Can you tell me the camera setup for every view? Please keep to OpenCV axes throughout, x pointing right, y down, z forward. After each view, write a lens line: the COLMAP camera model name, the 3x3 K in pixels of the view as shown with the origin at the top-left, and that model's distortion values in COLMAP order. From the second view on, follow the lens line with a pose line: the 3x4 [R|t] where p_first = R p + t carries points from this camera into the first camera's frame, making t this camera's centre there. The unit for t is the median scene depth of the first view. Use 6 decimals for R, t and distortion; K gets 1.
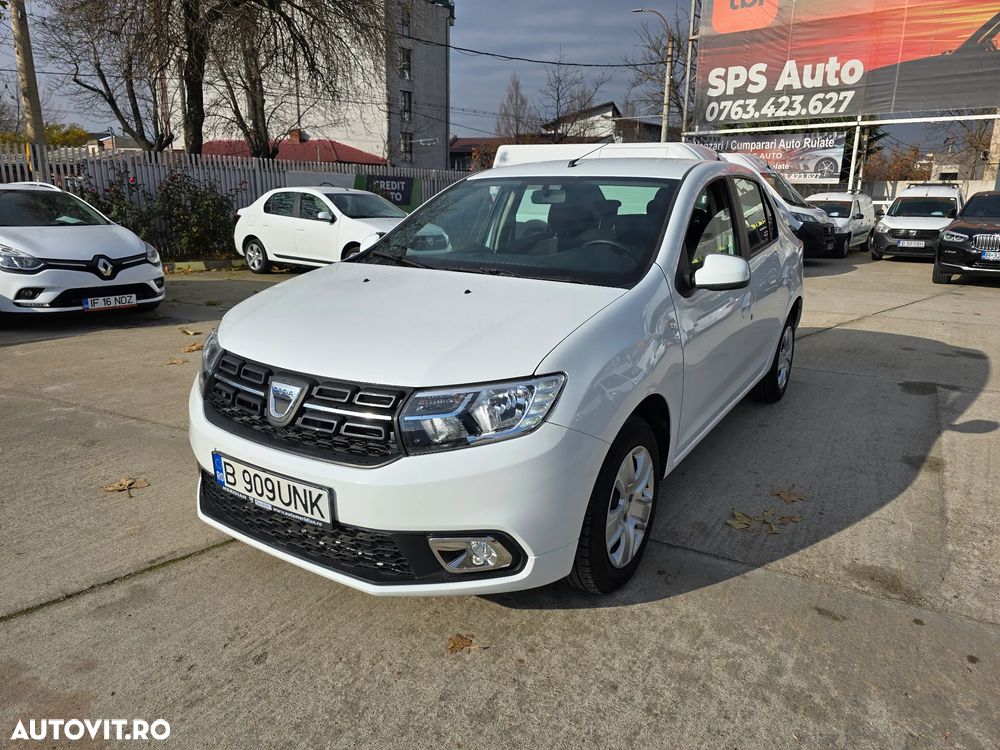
lens RADIAL K [[698.9, 0, 497.8], [0, 698.9, 348.9], [0, 0, 1]] dist [0.001905, -0.001233]
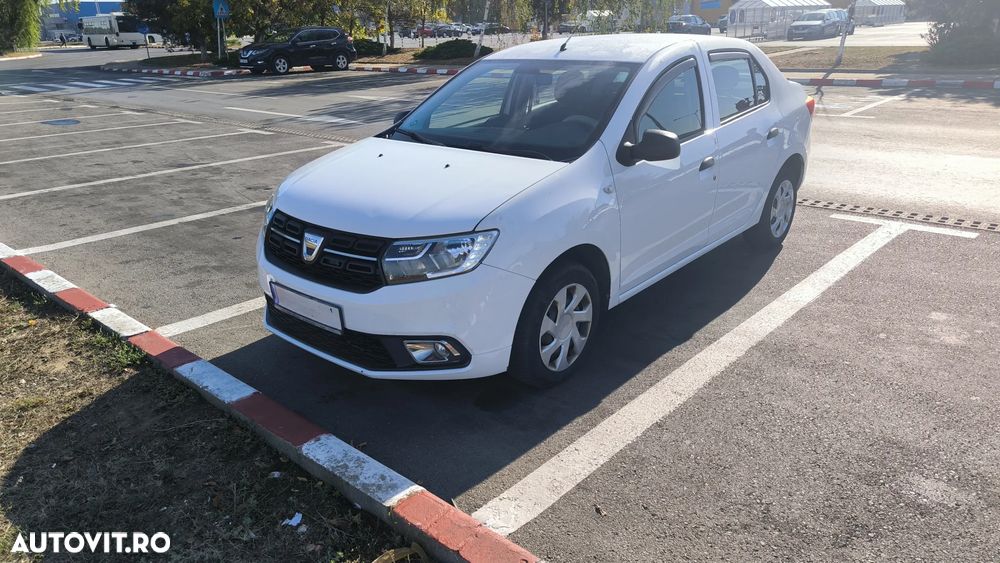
lens RADIAL K [[714.2, 0, 500.0], [0, 714.2, 281.5], [0, 0, 1]] dist [0.041775, 0.000256]
pose [[0.989206, 0.018747, -0.145325, 0.299352], [-0.000495, 0.992204, 0.124622, -0.039173], [0.146529, -0.123205, 0.981504, -0.409430]]
